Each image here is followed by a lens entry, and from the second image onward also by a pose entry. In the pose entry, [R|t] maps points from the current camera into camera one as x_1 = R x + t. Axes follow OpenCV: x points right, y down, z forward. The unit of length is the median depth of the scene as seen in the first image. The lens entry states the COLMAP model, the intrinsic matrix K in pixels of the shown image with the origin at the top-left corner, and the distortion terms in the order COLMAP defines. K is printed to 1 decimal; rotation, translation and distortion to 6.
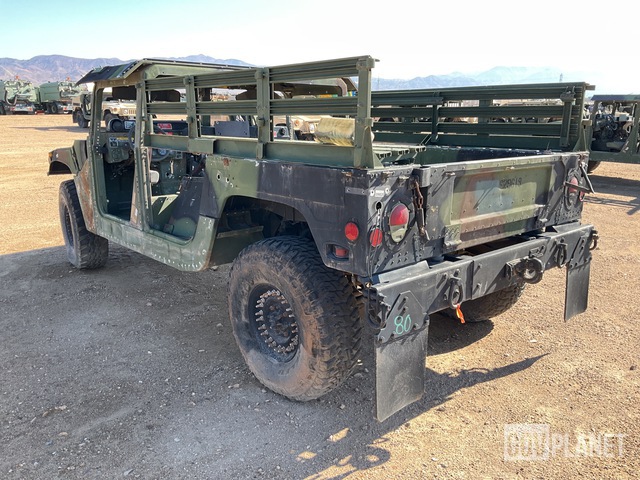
lens RADIAL K [[531.3, 0, 320.0], [0, 531.3, 240.0], [0, 0, 1]] dist [-0.004233, -0.002056]
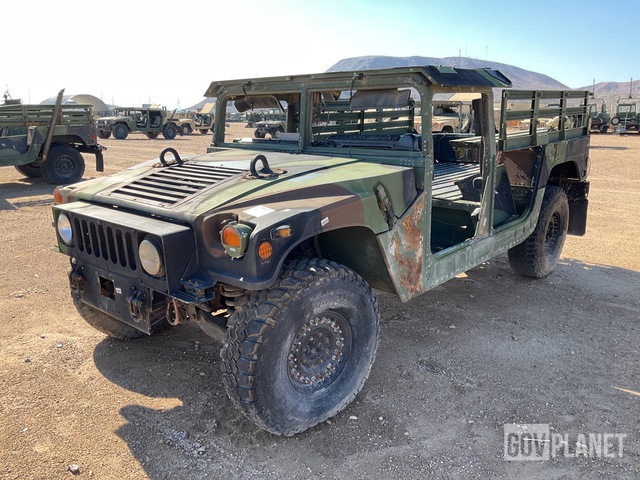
lens RADIAL K [[520.2, 0, 324.2], [0, 520.2, 244.1], [0, 0, 1]] dist [0.003444, 0.001337]
pose [[-0.108215, -0.255015, 0.960863, -1.274692], [0.244810, 0.929938, 0.274378, -0.358258], [-0.963513, 0.264921, -0.038203, 1.361039]]
